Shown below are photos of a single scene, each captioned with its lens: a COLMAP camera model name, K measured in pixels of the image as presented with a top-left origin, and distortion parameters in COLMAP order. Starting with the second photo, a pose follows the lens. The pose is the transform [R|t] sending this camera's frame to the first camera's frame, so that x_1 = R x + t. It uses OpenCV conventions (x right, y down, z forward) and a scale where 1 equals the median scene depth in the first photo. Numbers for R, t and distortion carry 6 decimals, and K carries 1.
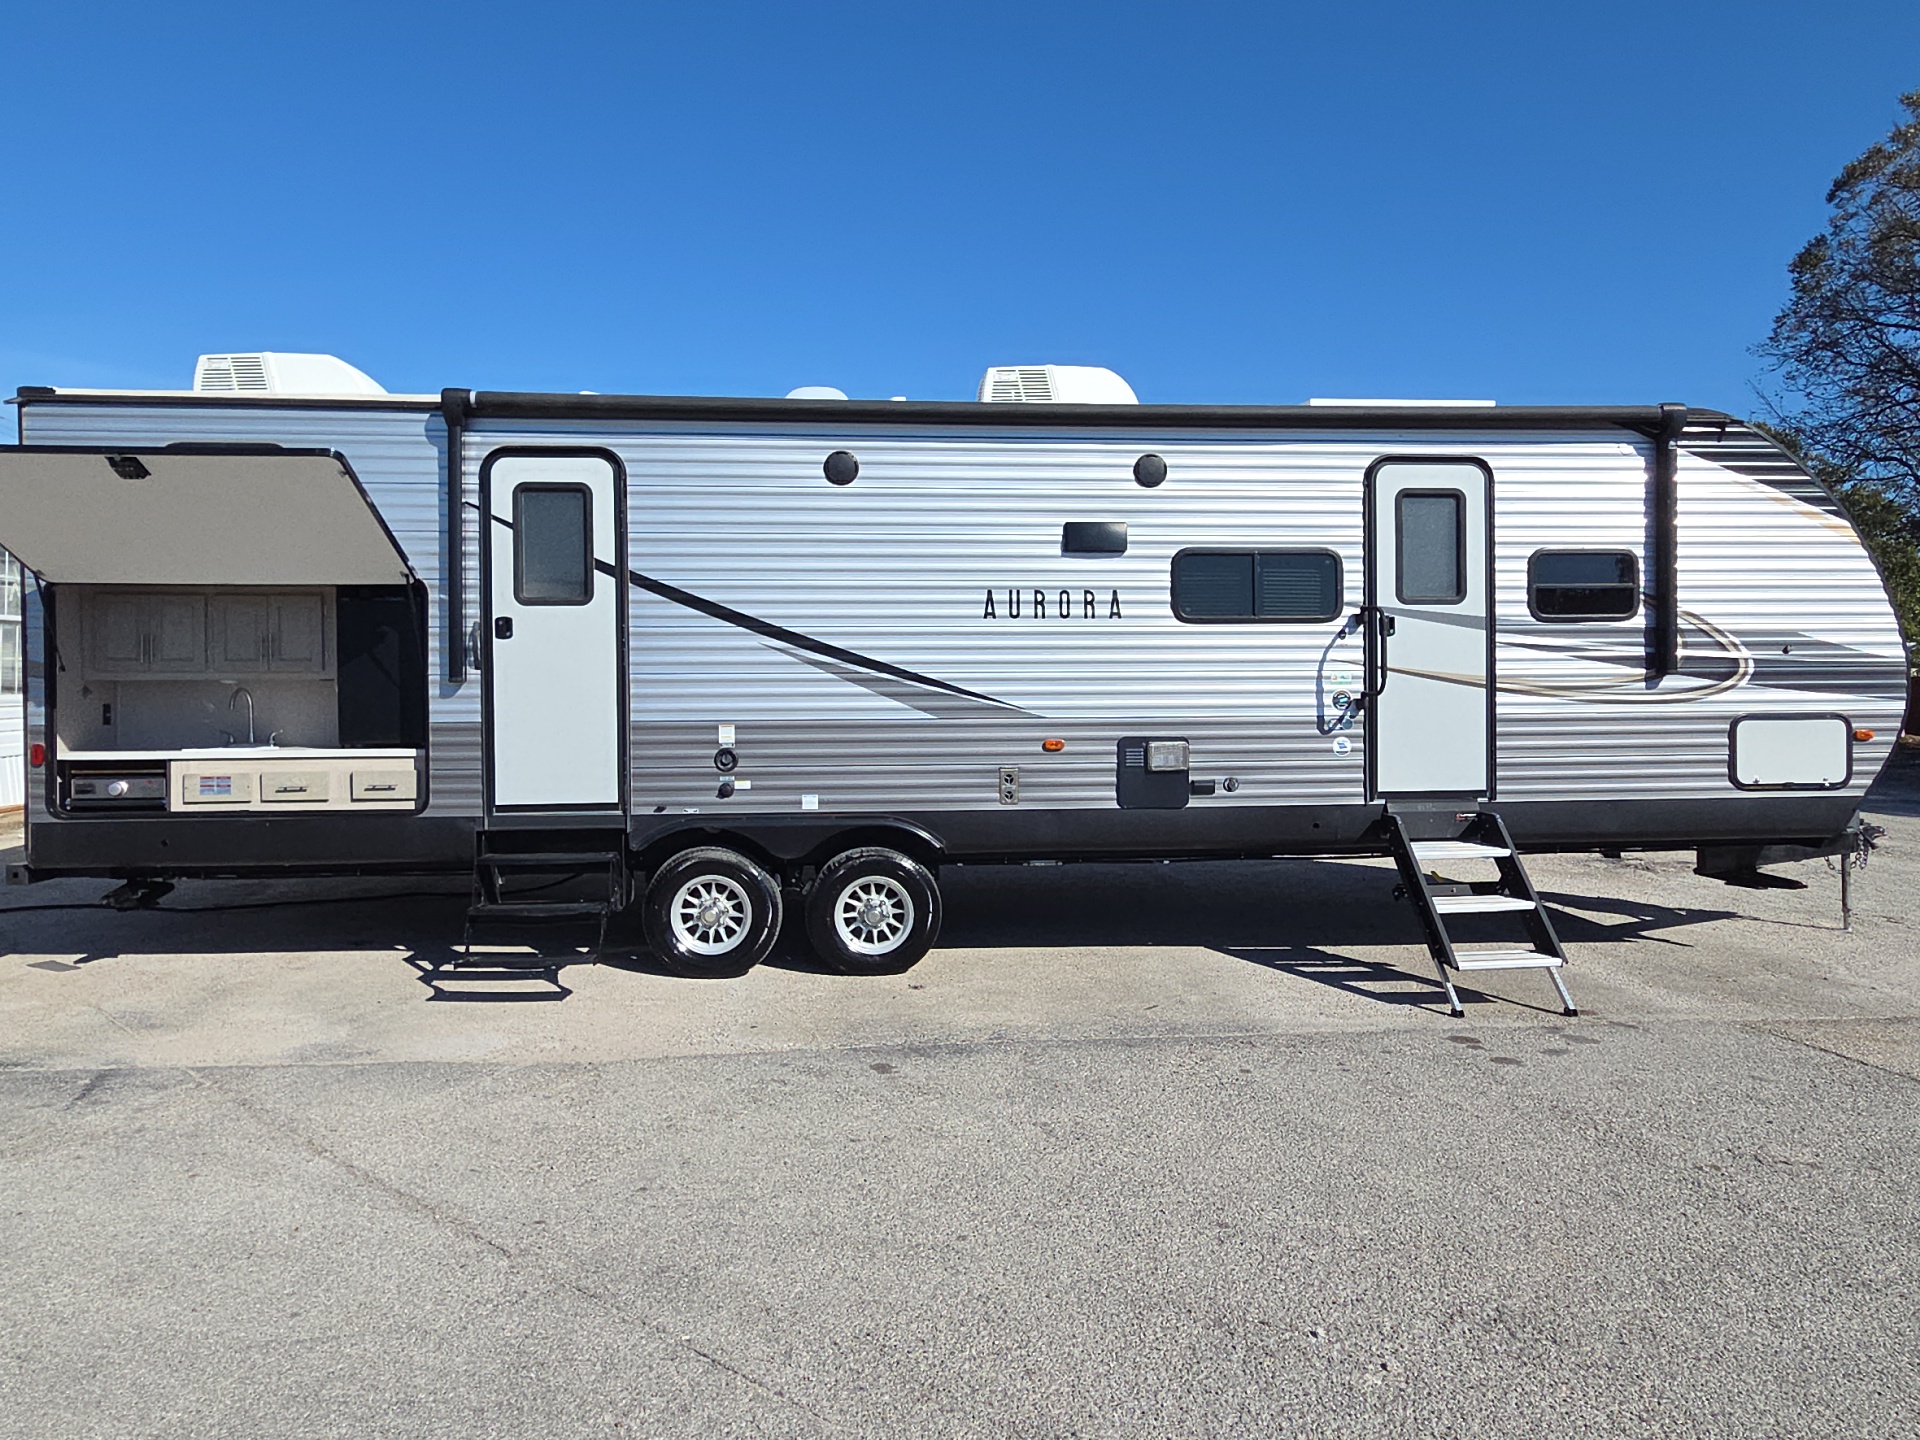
lens RADIAL K [[595.5, 0, 960.0], [0, 595.5, 720.0], [0, 0, 1]] dist [-0.000236, 0.000049]
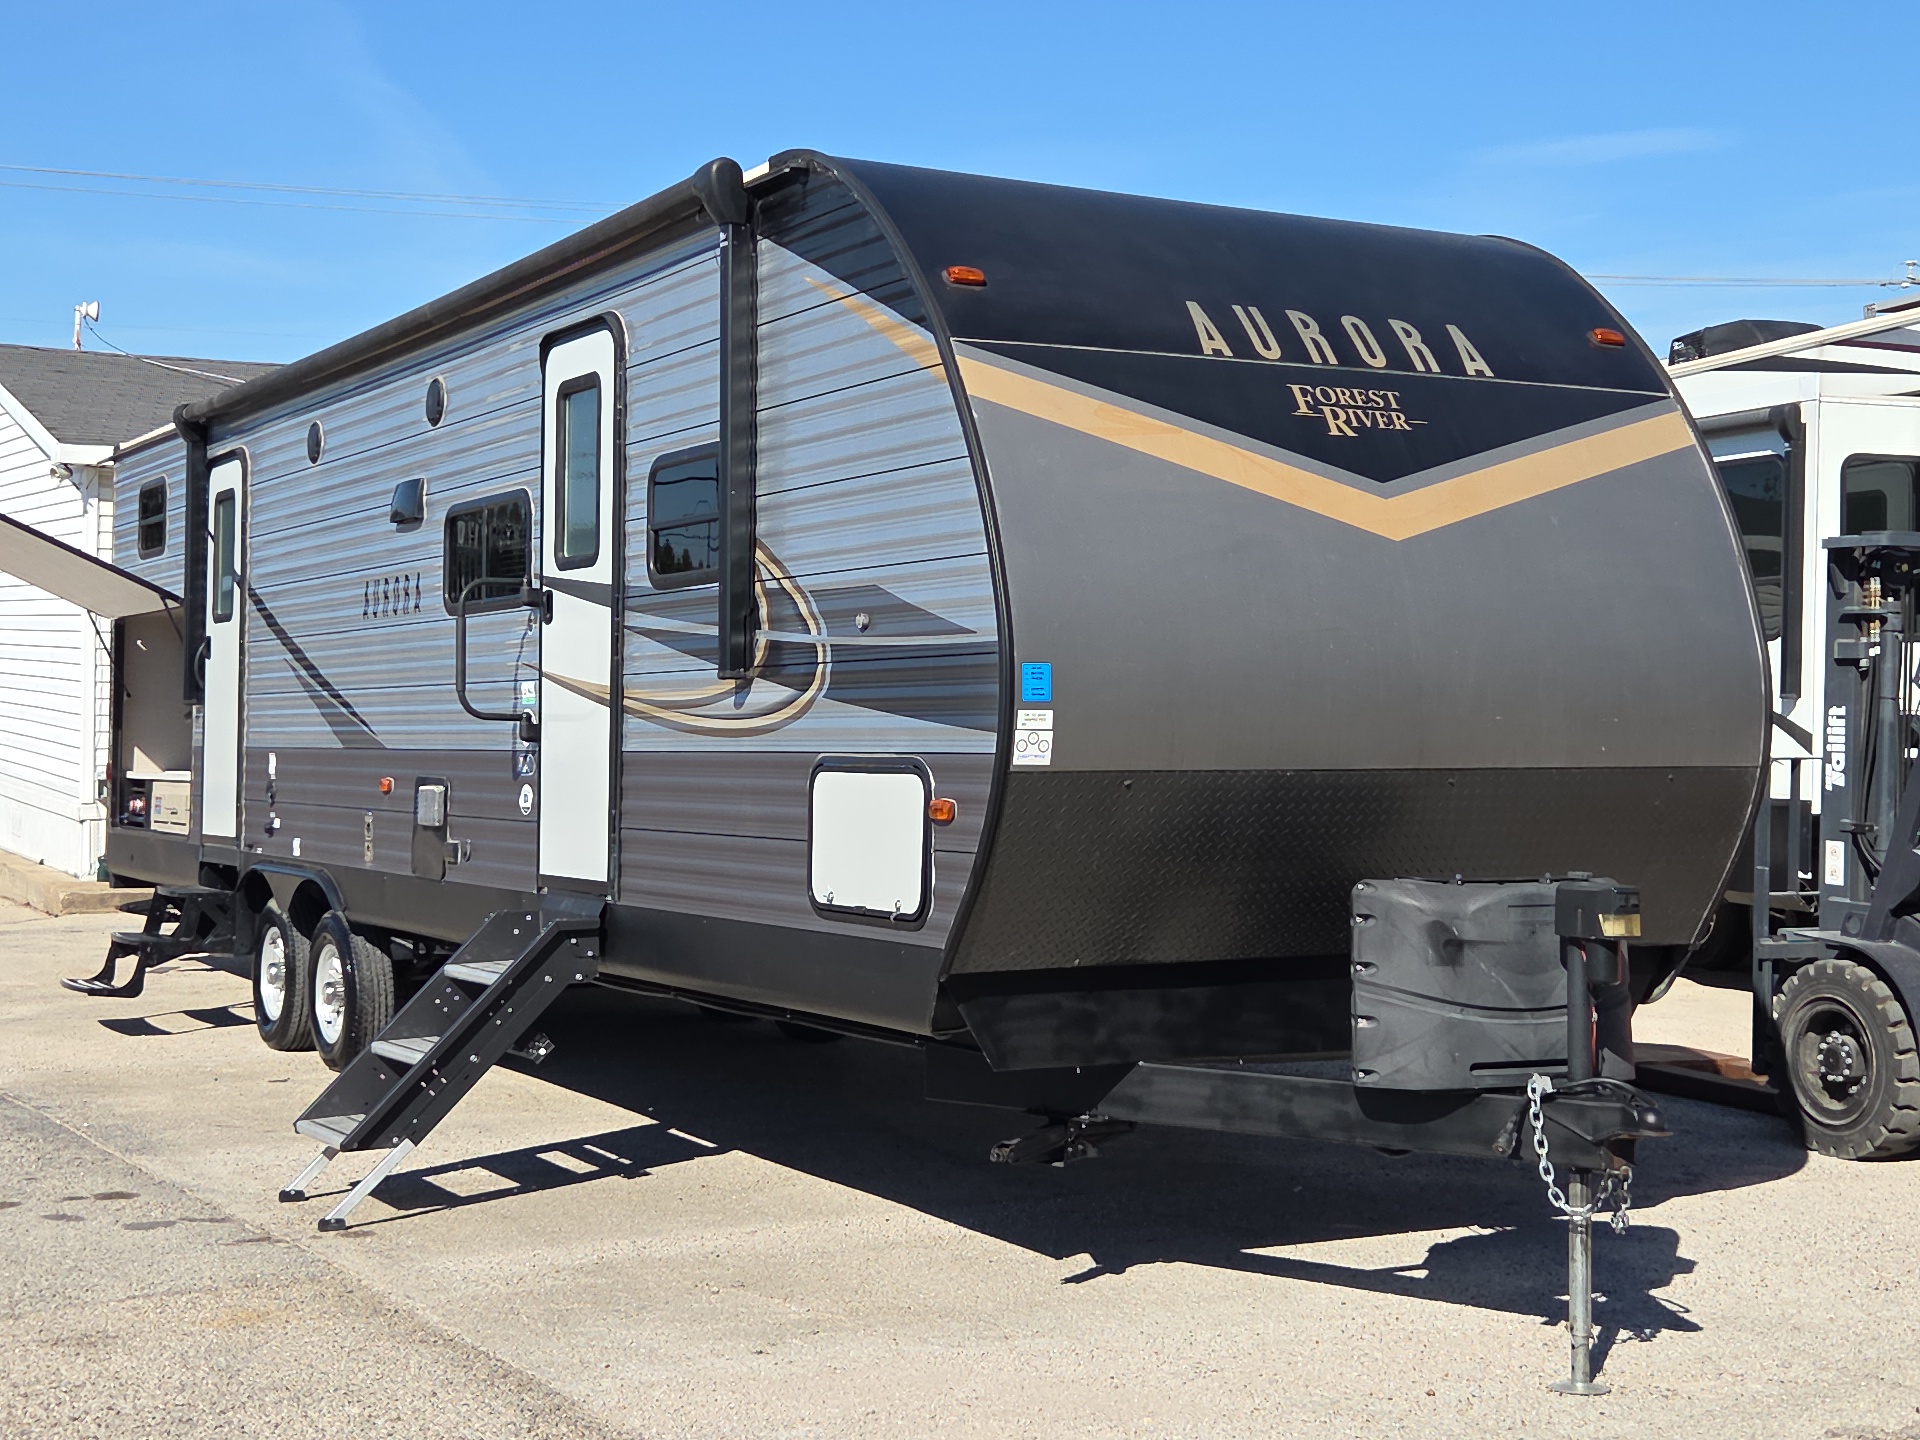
lens RADIAL K [[2675.2, 0, 960.0], [0, 2675.2, 720.0], [0, 0, 1]] dist [0.086957, 0.019033]
pose [[0.452788, 0.001916, -0.891616, 3.374772], [-0.018116, 0.999811, -0.007051, -0.029042], [0.891434, 0.019345, 0.452737, 0.113086]]
